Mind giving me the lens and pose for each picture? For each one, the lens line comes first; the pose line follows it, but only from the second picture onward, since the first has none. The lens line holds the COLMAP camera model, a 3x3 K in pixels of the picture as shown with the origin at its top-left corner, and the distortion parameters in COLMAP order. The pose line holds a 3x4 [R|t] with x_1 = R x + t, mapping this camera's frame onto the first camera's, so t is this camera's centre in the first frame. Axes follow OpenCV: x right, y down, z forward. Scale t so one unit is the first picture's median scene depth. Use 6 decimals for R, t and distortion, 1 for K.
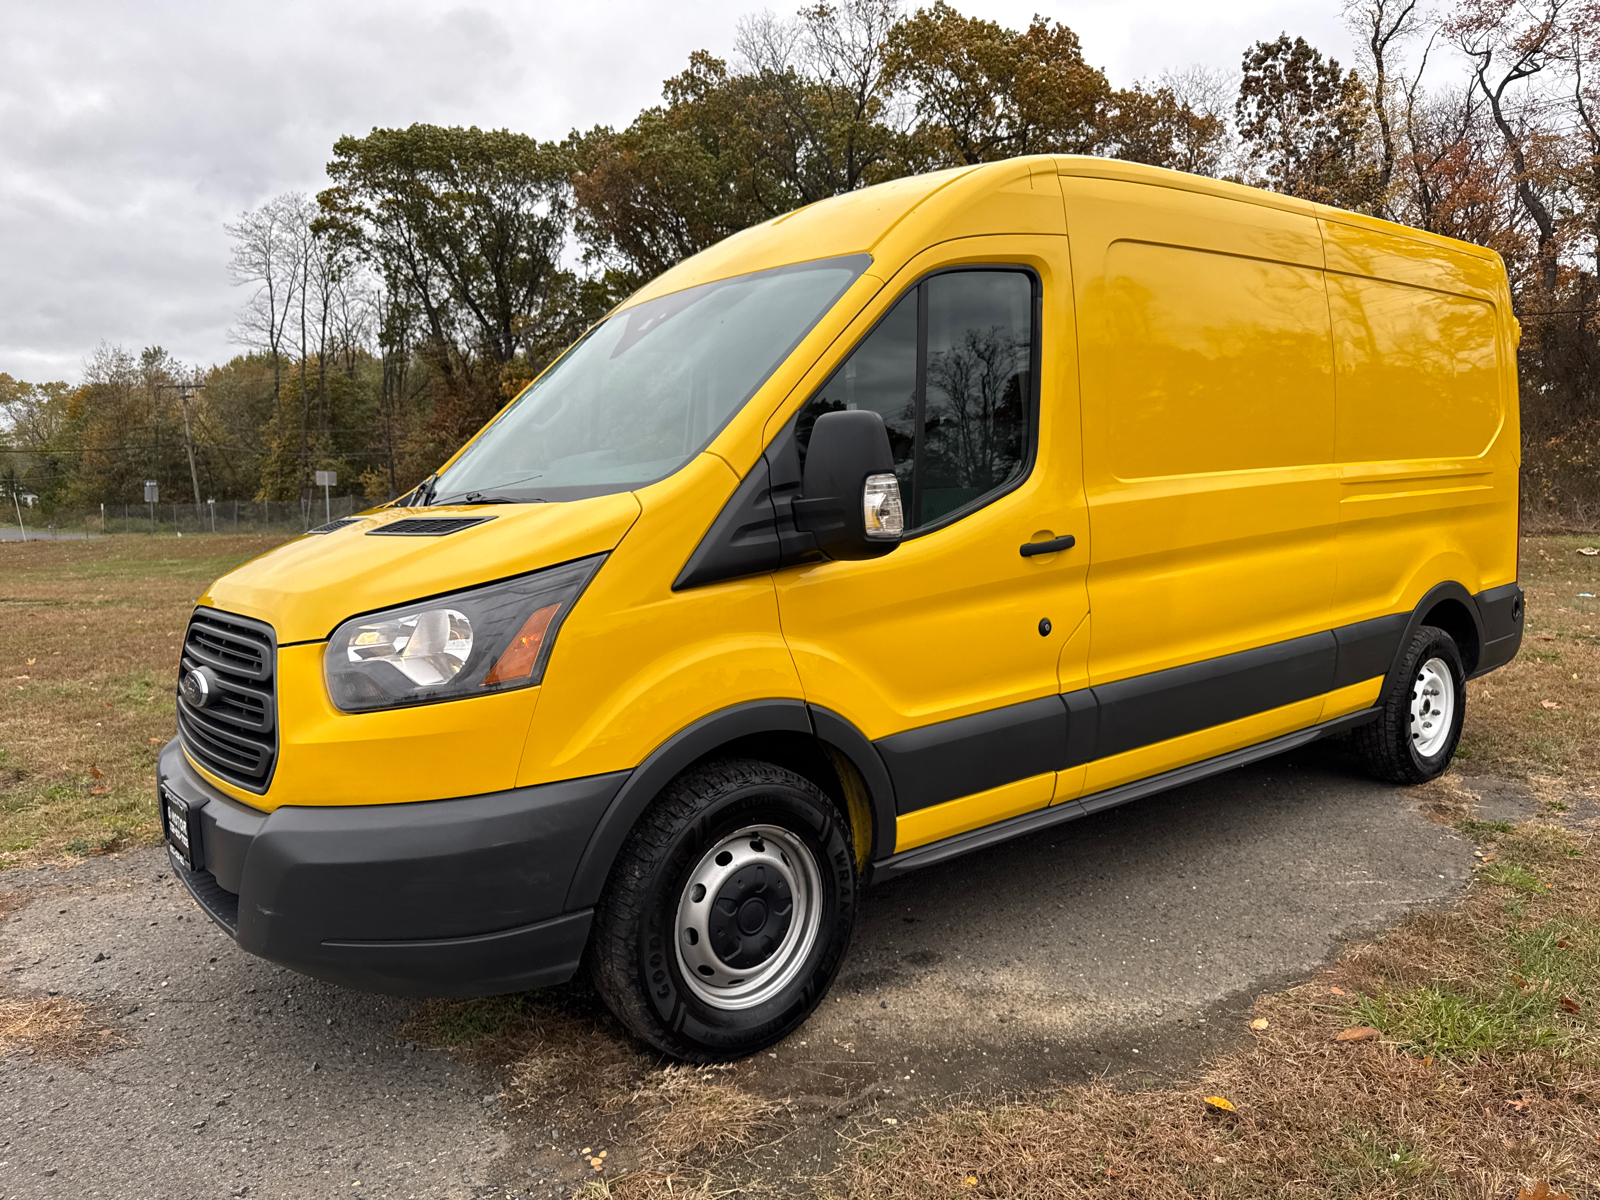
lens RADIAL K [[1161.0, 0, 802.2], [0, 1161.0, 605.9], [0, 0, 1]] dist [0.079738, -0.089357]
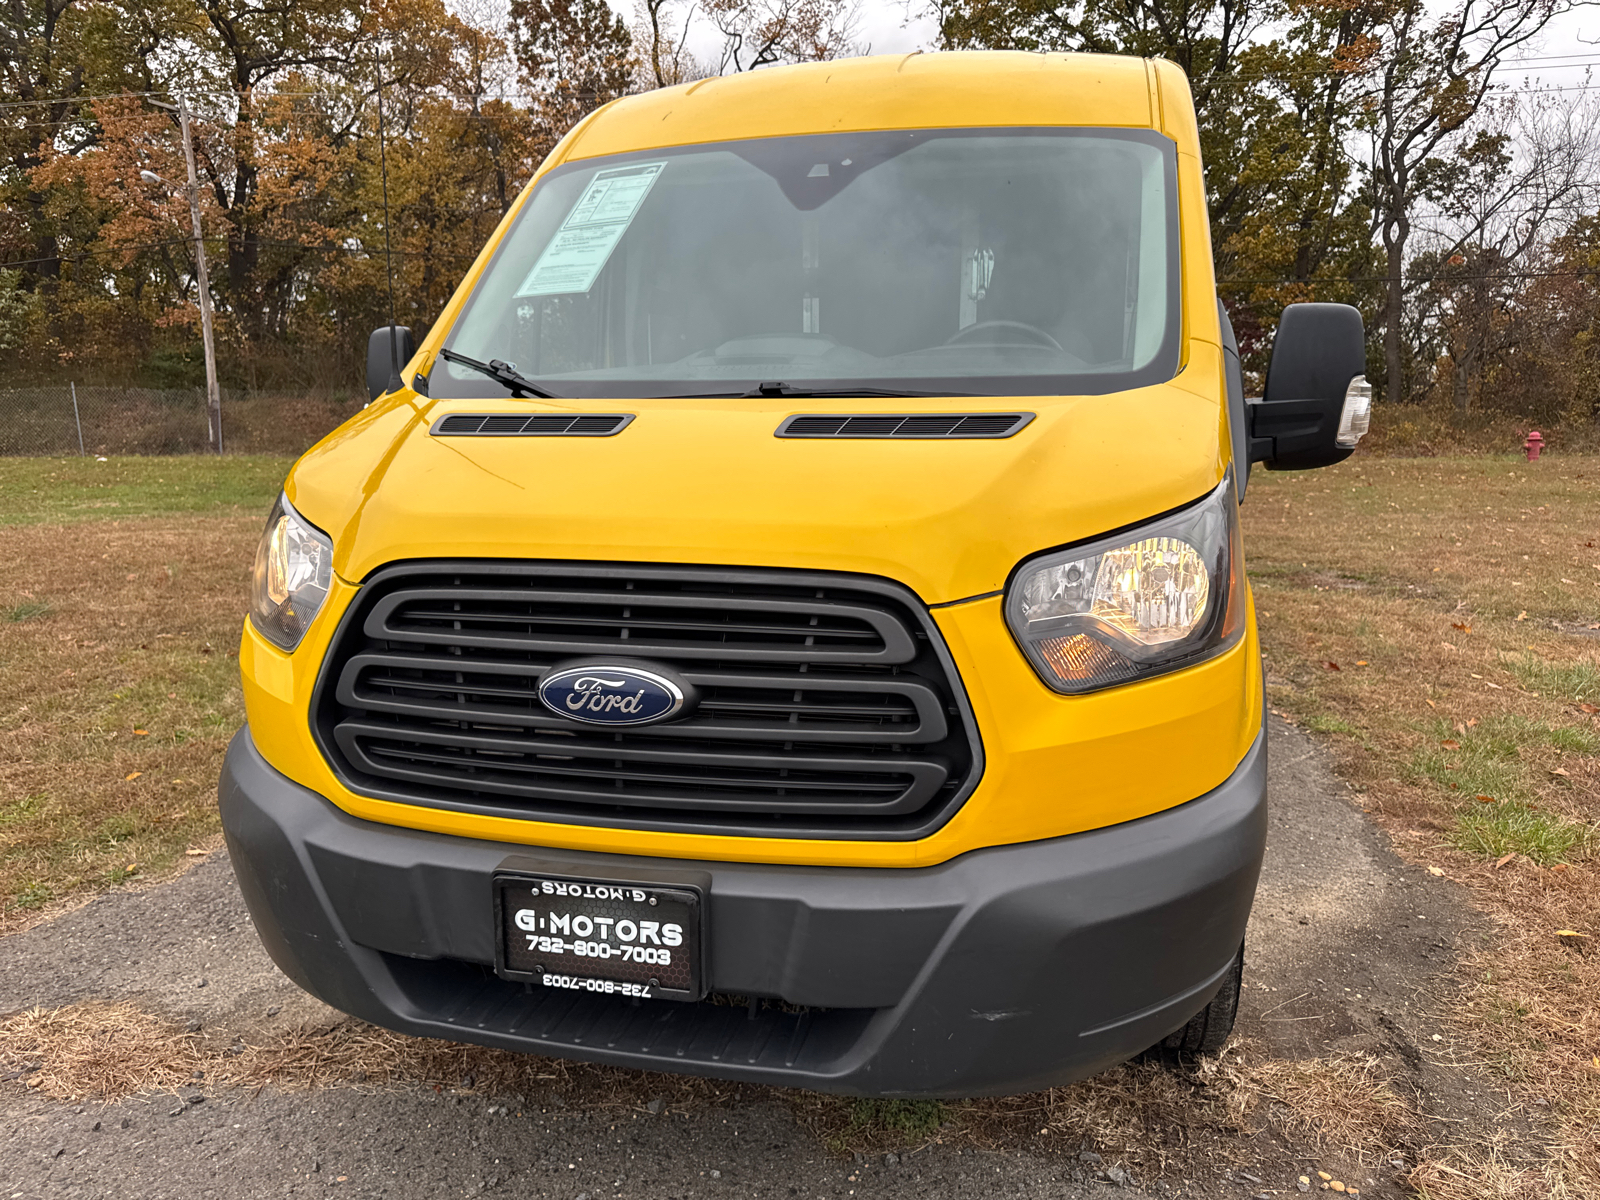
lens RADIAL K [[1157.9, 0, 824.9], [0, 1157.9, 593.1], [0, 0, 1]] dist [0.031894, -0.037300]
pose [[0.784218, -0.070928, 0.616419, -0.625887], [0.039108, 0.997120, 0.064978, -0.012130], [-0.619252, -0.026850, 0.784733, 0.387145]]
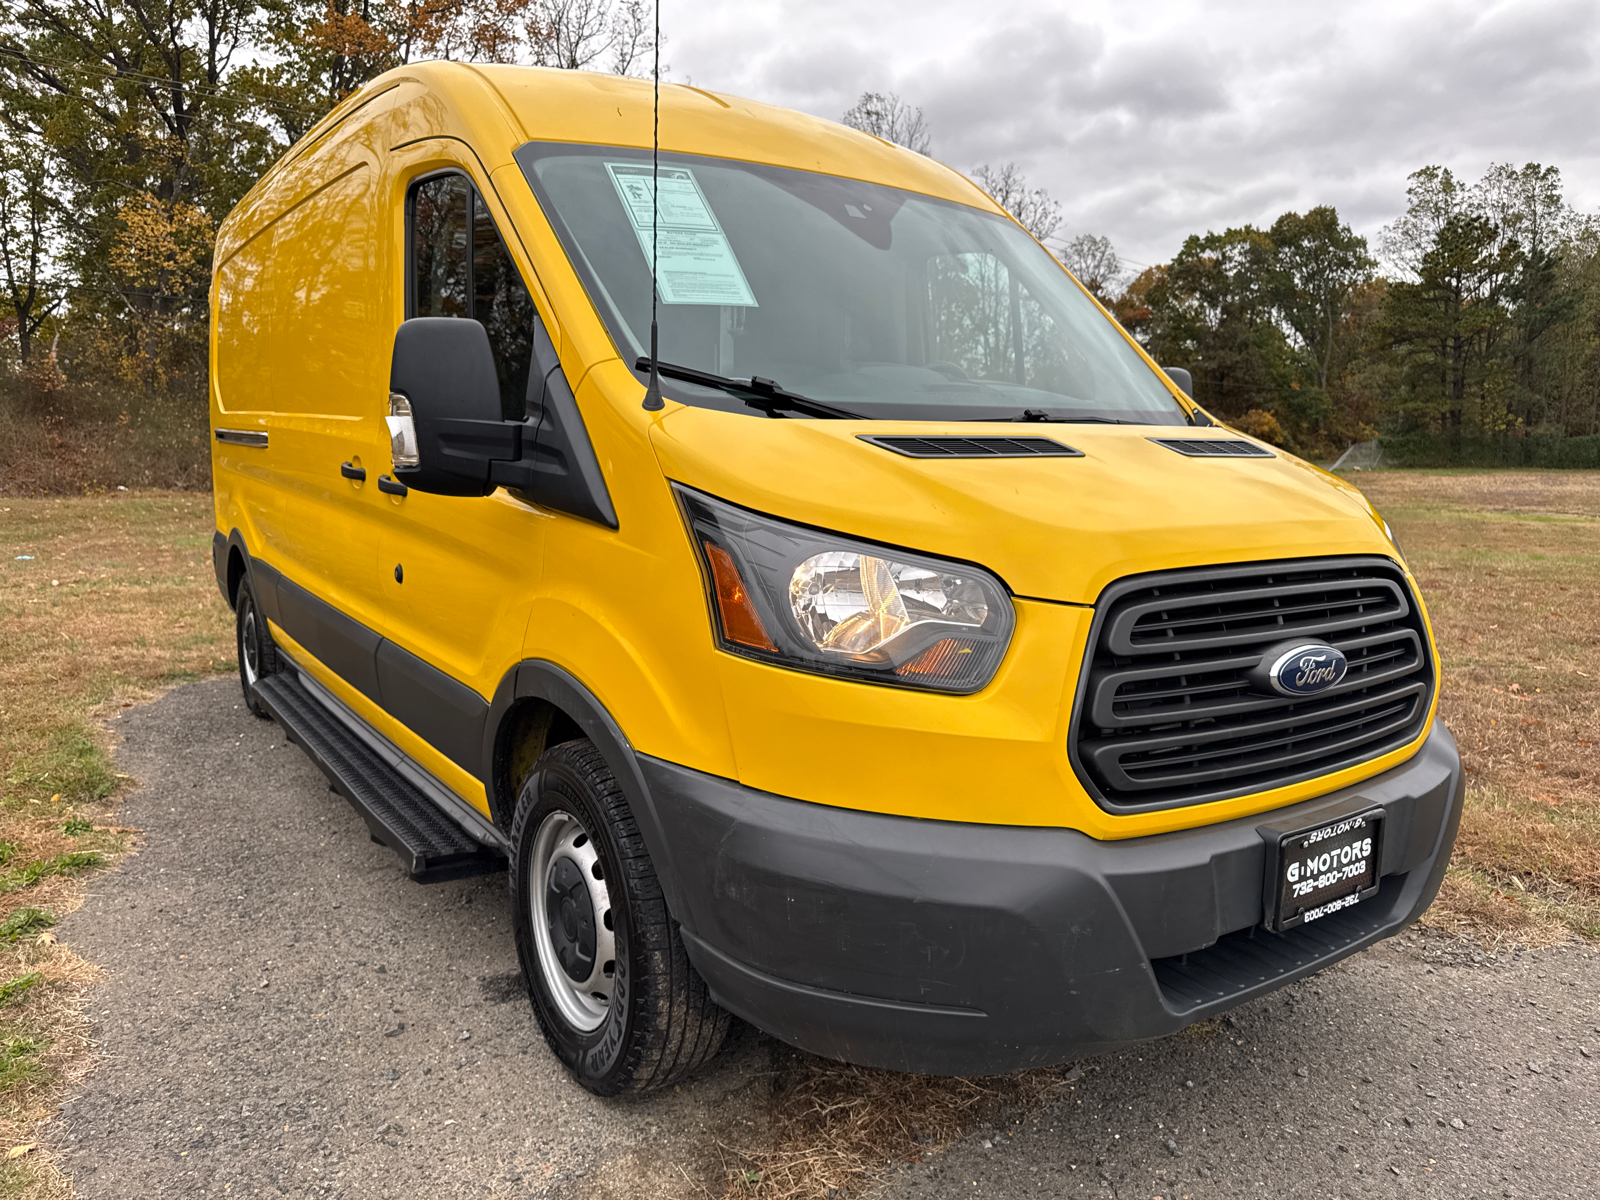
lens RADIAL K [[1159.5, 0, 800.0], [0, 1159.5, 600.0], [0, 0, 1]] dist [0.009193, -0.011132]
pose [[0.065158, -0.102431, 0.992604, -0.978820], [0.079706, 0.992074, 0.097145, -0.052037], [-0.994687, 0.072787, 0.072806, 1.001647]]
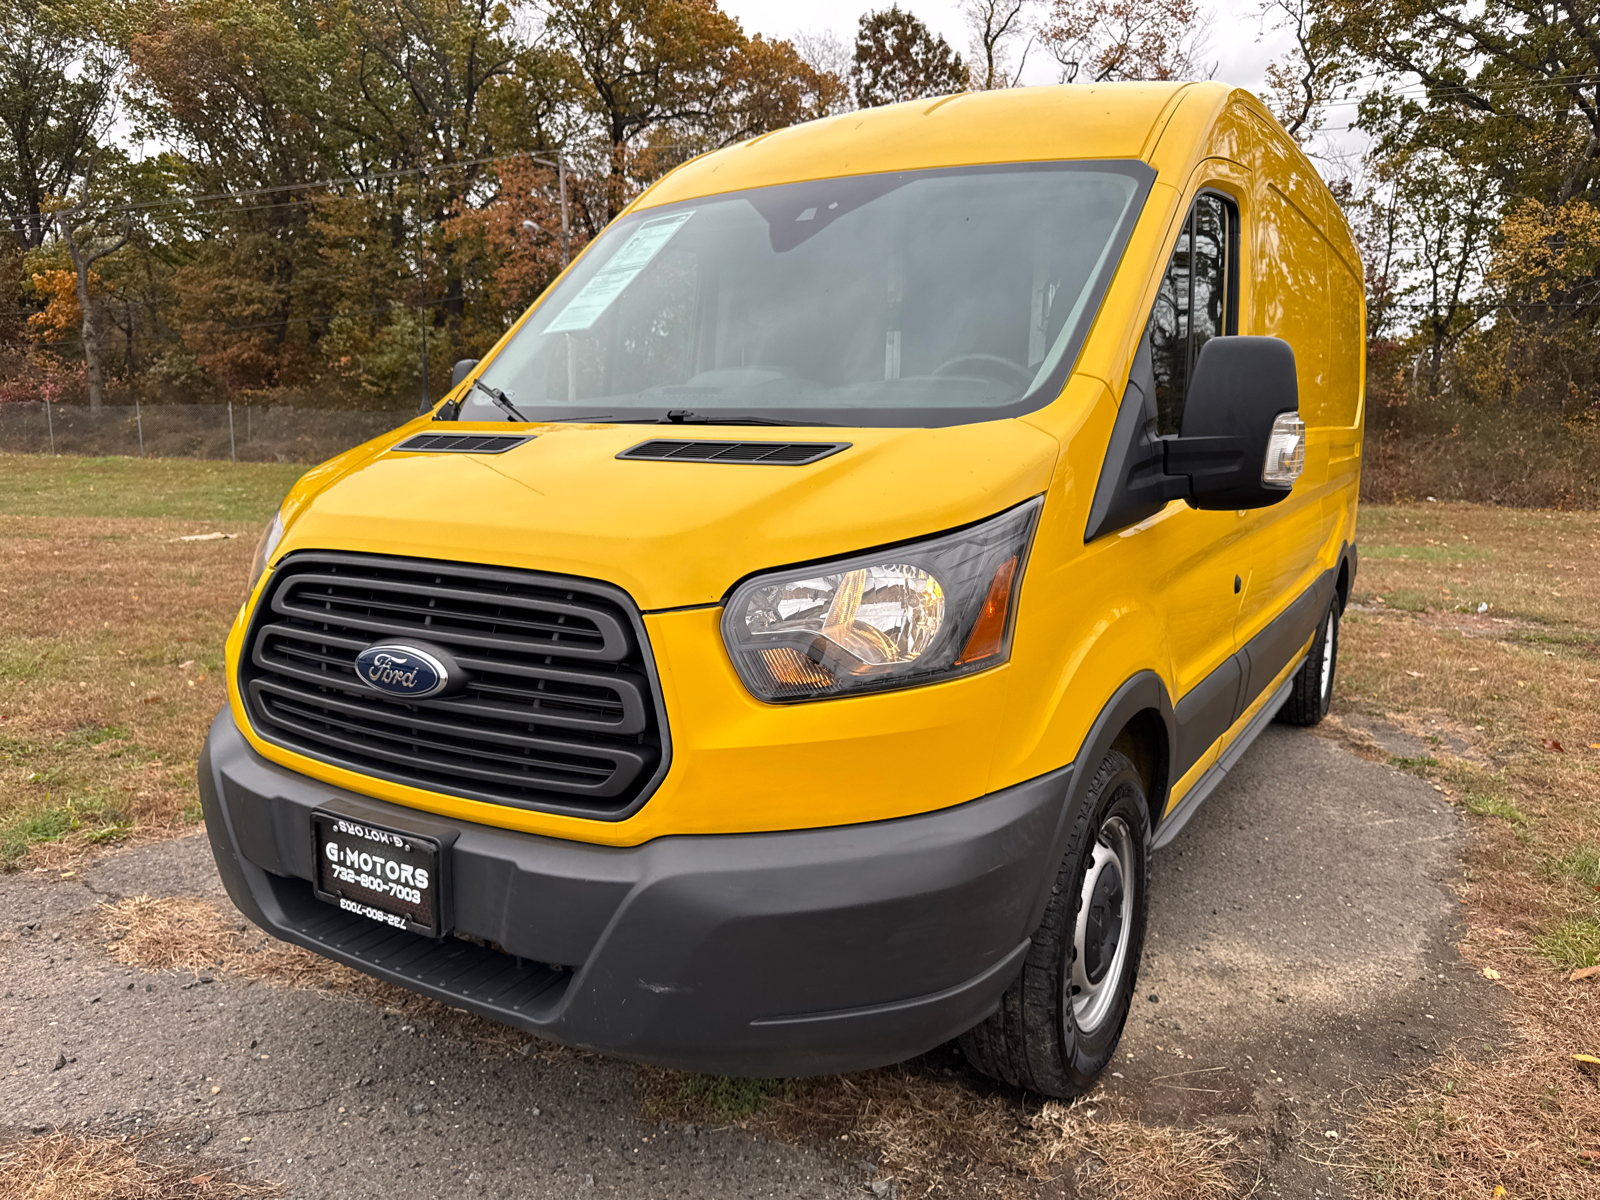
lens RADIAL K [[1169.7, 0, 808.1], [0, 1169.7, 593.7], [0, 0, 1]] dist [0.006448, -0.004360]
pose [[0.933802, -0.002216, 0.357784, -0.429906], [-0.011419, 0.999287, 0.035994, -0.003207], [-0.357609, -0.037697, 0.933110, 0.219835]]
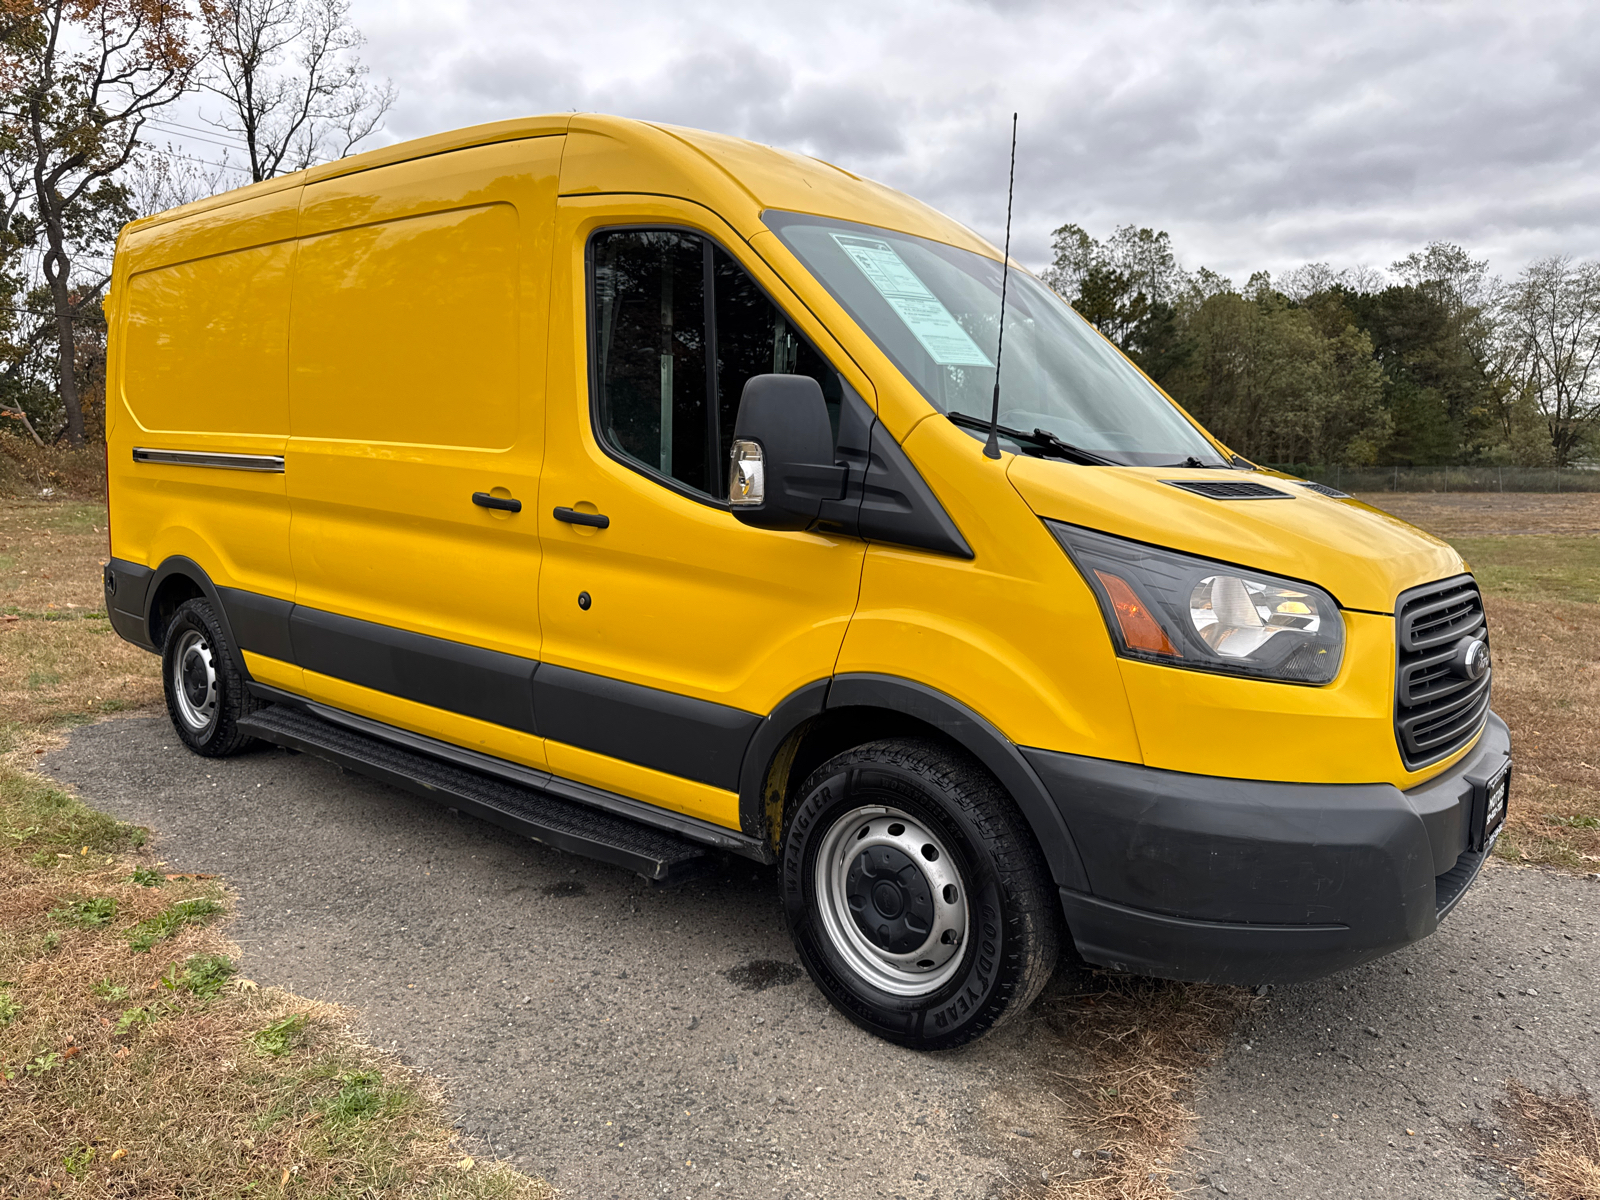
lens RADIAL K [[1137.6, 0, 766.6], [0, 1137.6, 610.0], [0, 0, 1]] dist [0.052227, -0.041553]
pose [[-0.206483, -0.098120, 0.973518, -1.039385], [0.074127, 0.990531, 0.115557, -0.096286], [-0.975638, 0.096025, -0.197255, 1.392223]]
